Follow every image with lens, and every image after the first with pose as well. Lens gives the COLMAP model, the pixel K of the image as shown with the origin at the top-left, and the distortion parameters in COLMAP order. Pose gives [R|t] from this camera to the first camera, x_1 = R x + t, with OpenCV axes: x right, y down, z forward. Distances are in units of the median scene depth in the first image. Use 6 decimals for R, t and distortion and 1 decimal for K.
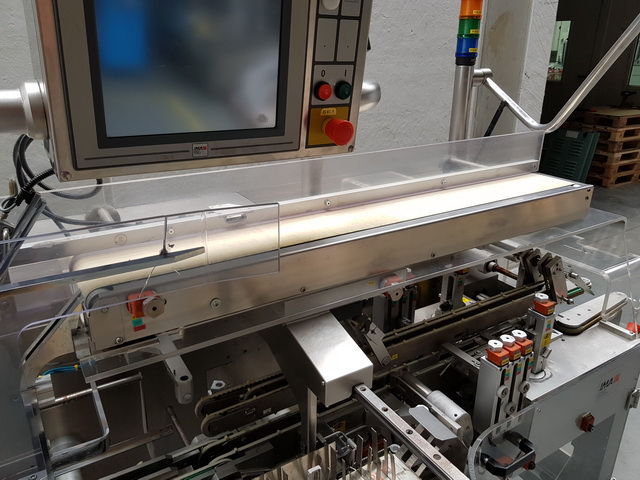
lens RADIAL K [[498.2, 0, 309.8], [0, 498.2, 229.2], [0, 0, 1]] dist [0.042259, -0.078693]
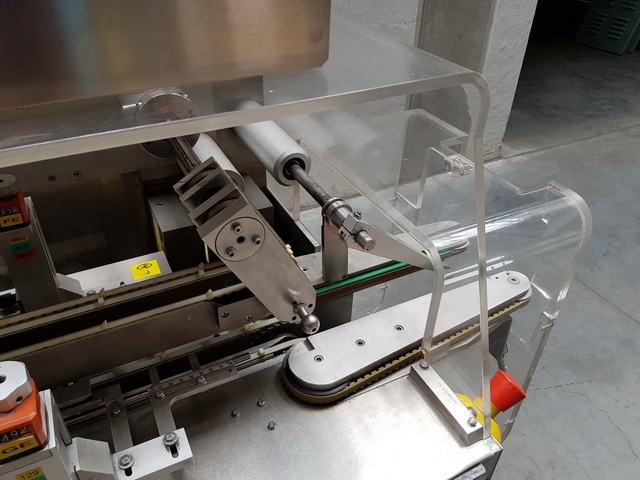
lens RADIAL K [[505.1, 0, 316.2], [0, 505.1, 232.3], [0, 0, 1]] dist [0.055931, -0.107297]
pose [[0.996464, 0.048482, -0.068619, 0.718006], [-0.029763, 0.967444, 0.251330, -0.008078], [0.078570, -0.248399, 0.965466, 0.885947]]
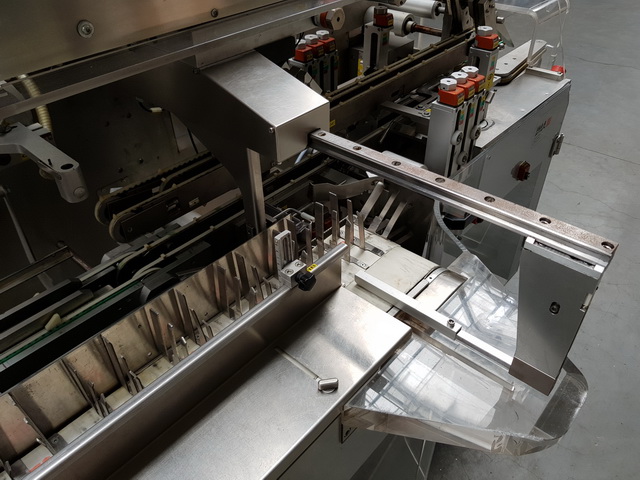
lens RADIAL K [[505.1, 0, 316.2], [0, 505.1, 232.3], [0, 0, 1]] dist [0.055931, -0.107297]
pose [[0.957033, -0.195618, 0.214058, -0.075985], [0.122614, 0.941937, 0.312602, 0.174362], [-0.262780, -0.272924, 0.925451, 0.198985]]
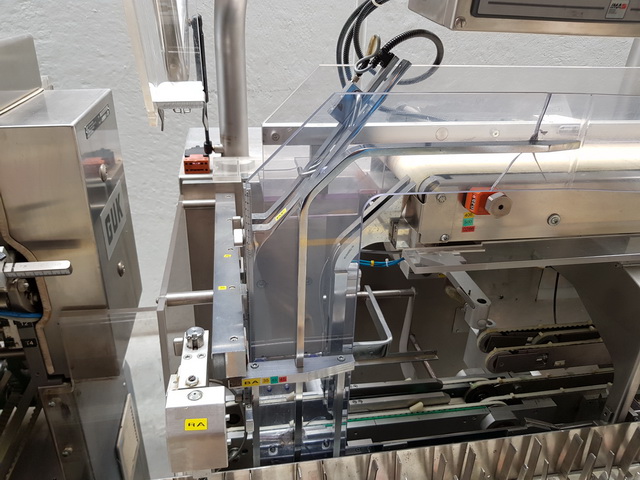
lens RADIAL K [[505.1, 0, 316.2], [0, 505.1, 232.3], [0, 0, 1]] dist [0.055931, -0.107297]
pose [[0.930437, 0.178803, -0.319870, -0.218510], [-0.150069, 0.982249, 0.112545, 0.103183], [0.334315, -0.056713, 0.940754, 0.057497]]
